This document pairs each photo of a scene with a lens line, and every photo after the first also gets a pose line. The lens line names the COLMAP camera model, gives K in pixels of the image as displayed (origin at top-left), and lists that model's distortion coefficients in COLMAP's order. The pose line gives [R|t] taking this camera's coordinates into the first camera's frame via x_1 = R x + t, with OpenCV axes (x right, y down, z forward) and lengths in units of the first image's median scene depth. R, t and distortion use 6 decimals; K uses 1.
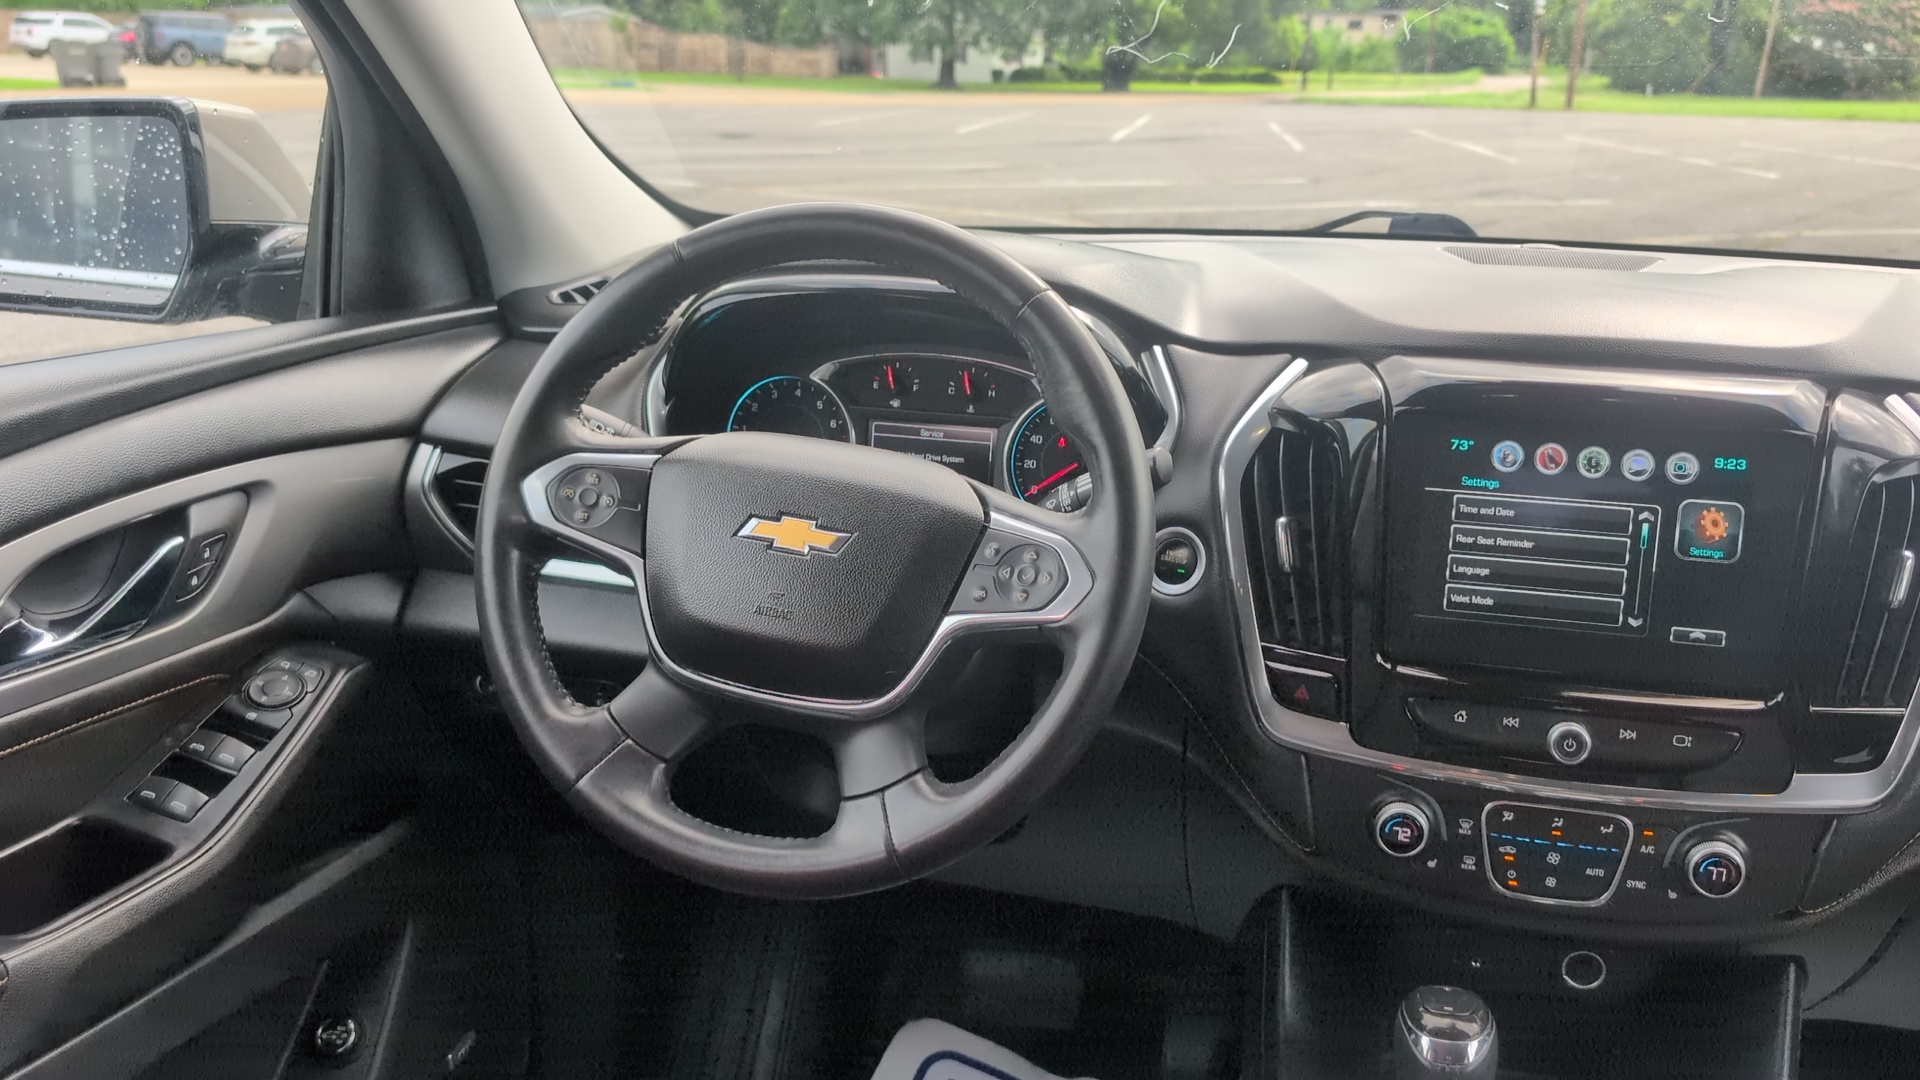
lens RADIAL K [[1646.9, 0, 955.7], [0, 1646.9, 542.2], [0, 0, 1]] dist [0.012988, -0.016712]
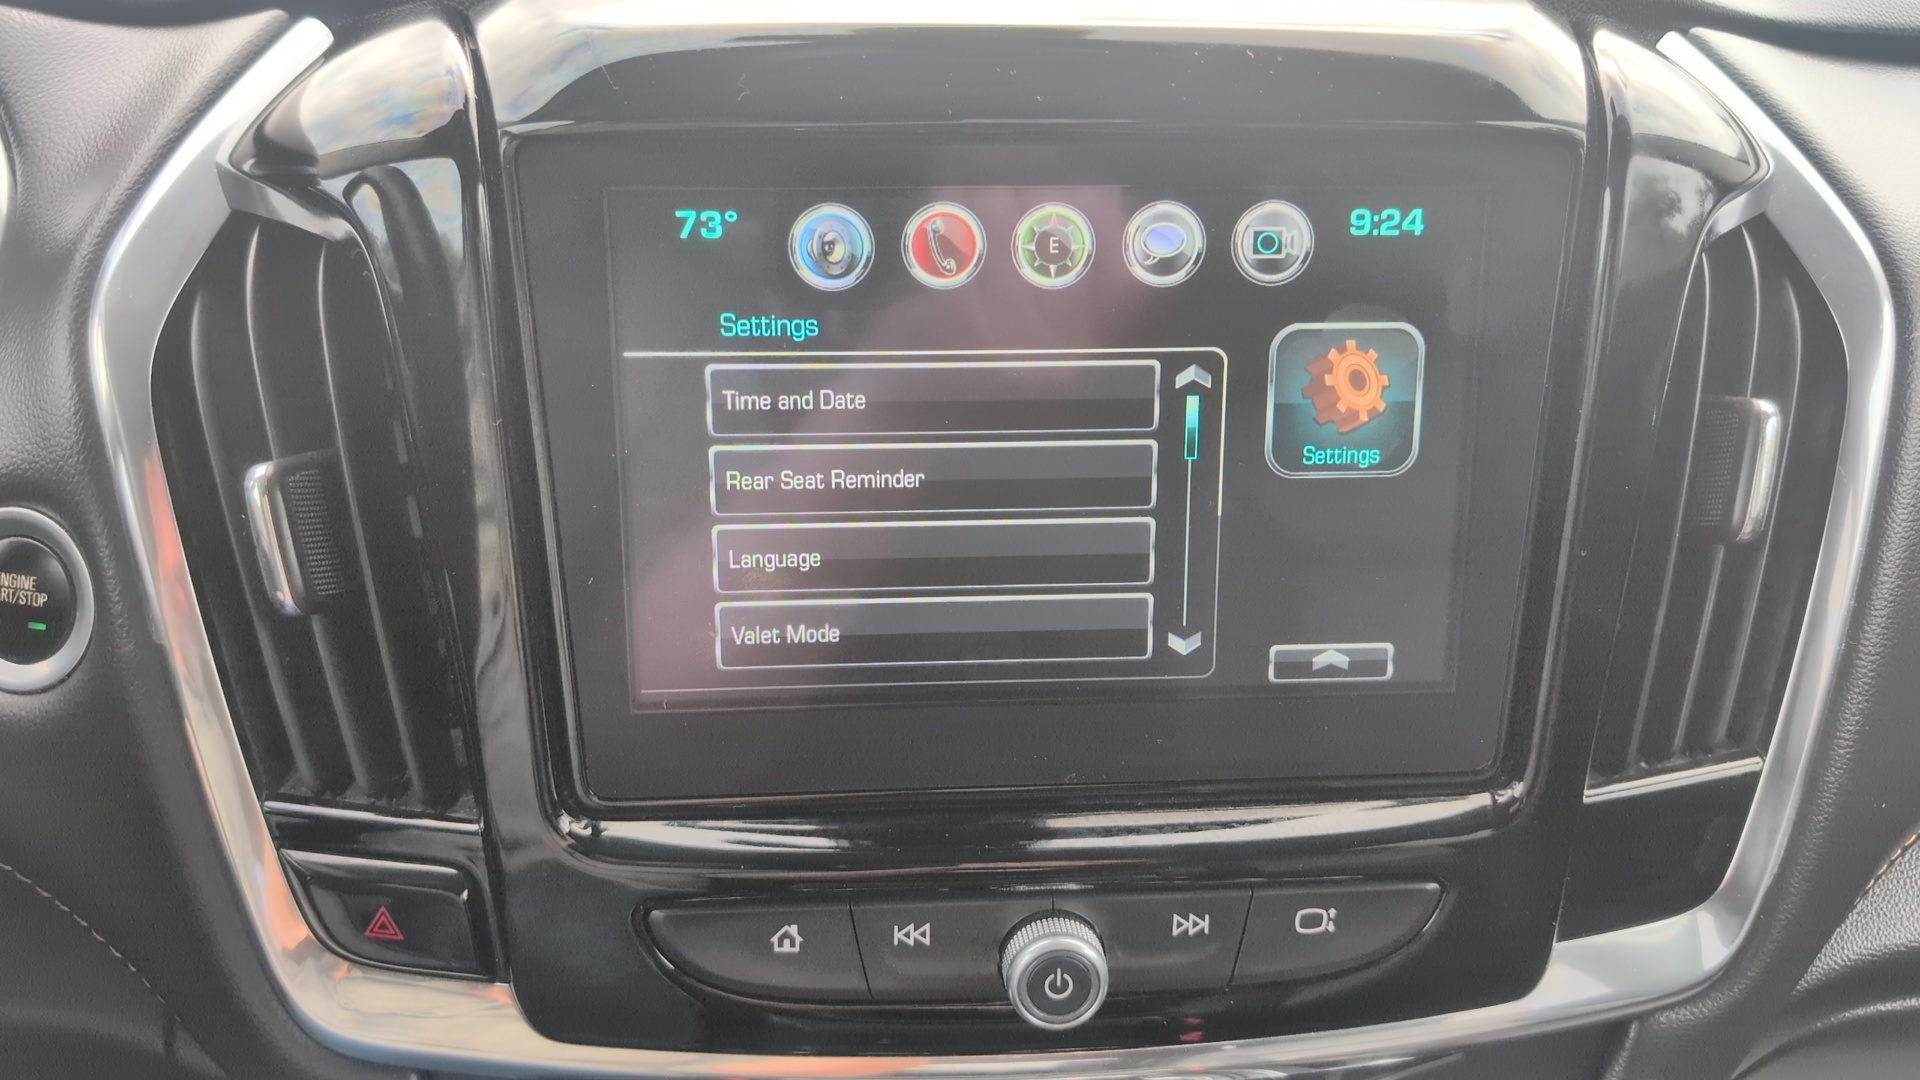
lens RADIAL K [[1646.9, 0, 962.3], [0, 1646.9, 548.9], [0, 0, 1]] dist [0.012988, -0.016712]
pose [[0.947514, -0.135954, 0.289366, 0.248675], [0.094486, 0.983730, 0.152799, -0.039412], [-0.305432, -0.117438, 0.944944, 0.642227]]
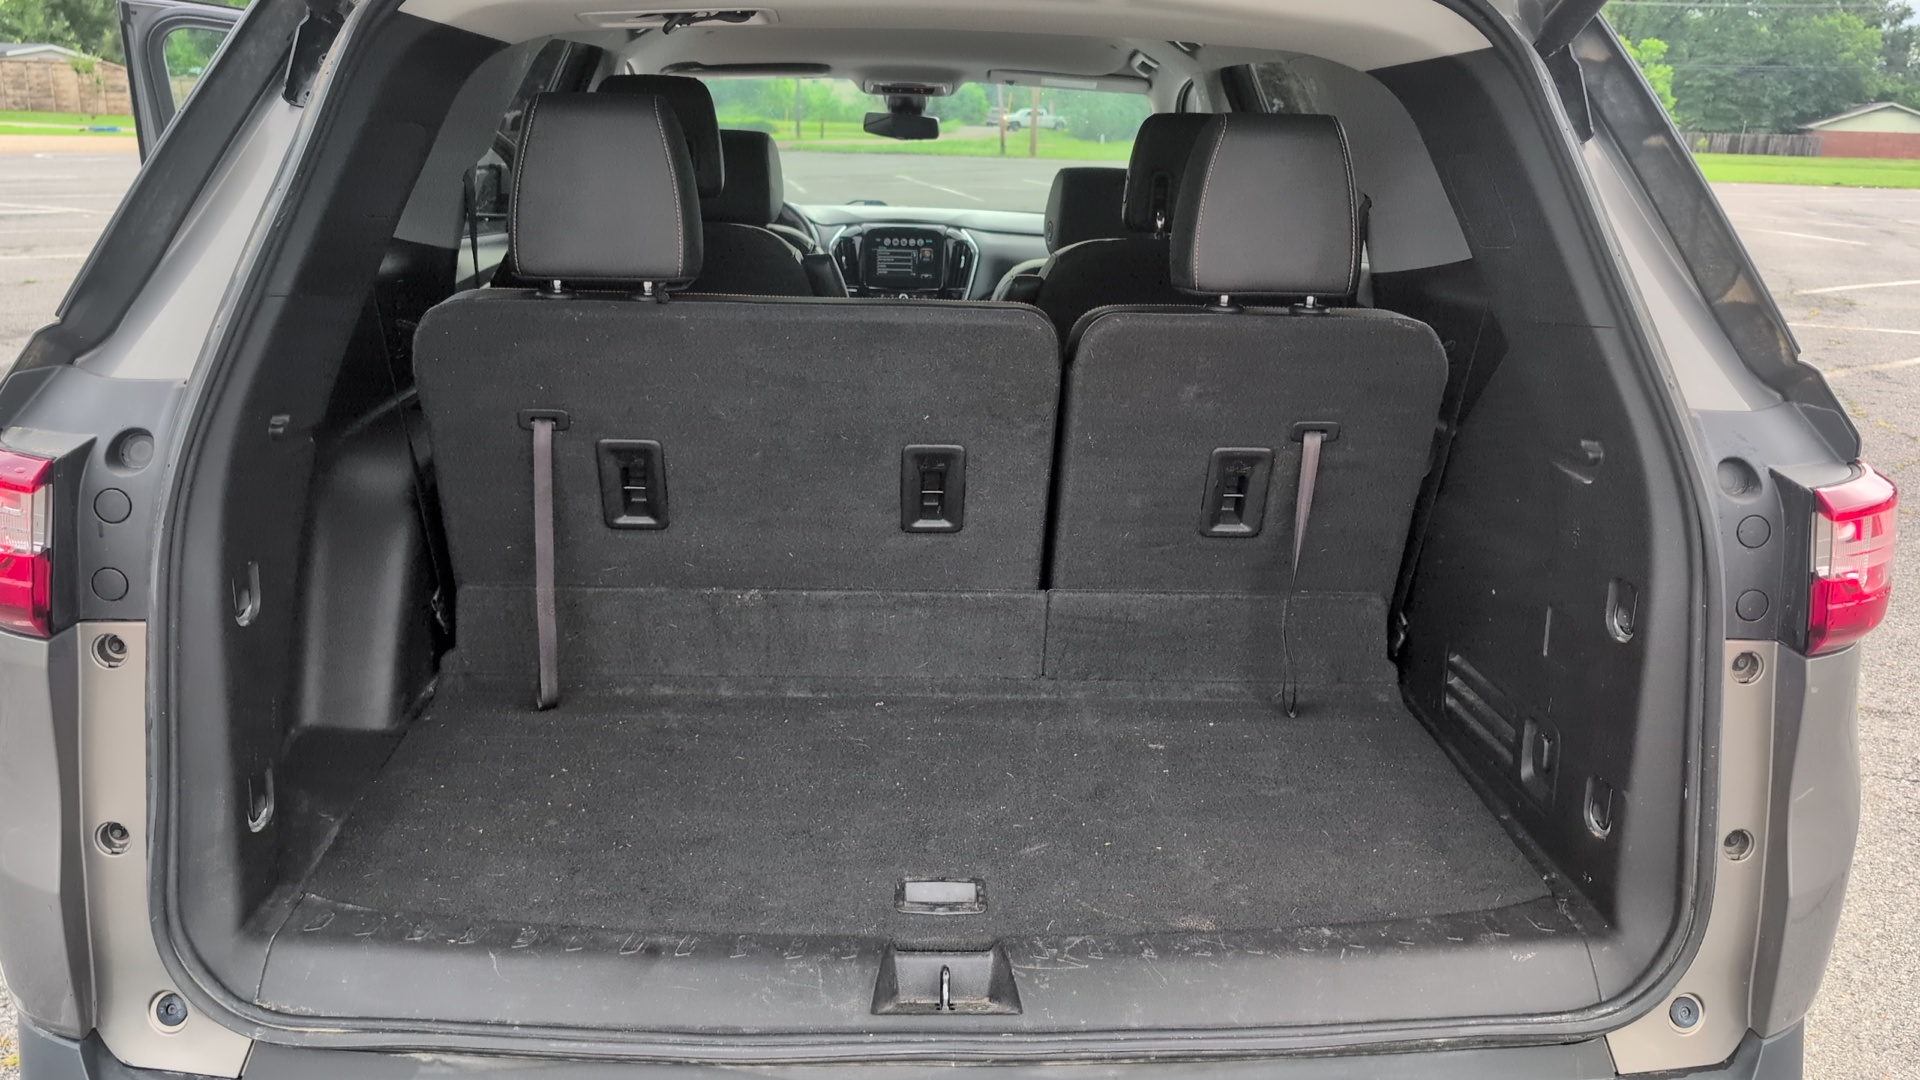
lens RADIAL K [[1646.9, 0, 961.4], [0, 1646.9, 540.9], [0, 0, 1]] dist [0.012988, -0.016712]
pose [[0.955919, -0.066419, 0.286019, -0.918195], [0.073981, 0.997136, -0.015701, 0.930664], [-0.284157, 0.036169, 0.958095, -3.736246]]
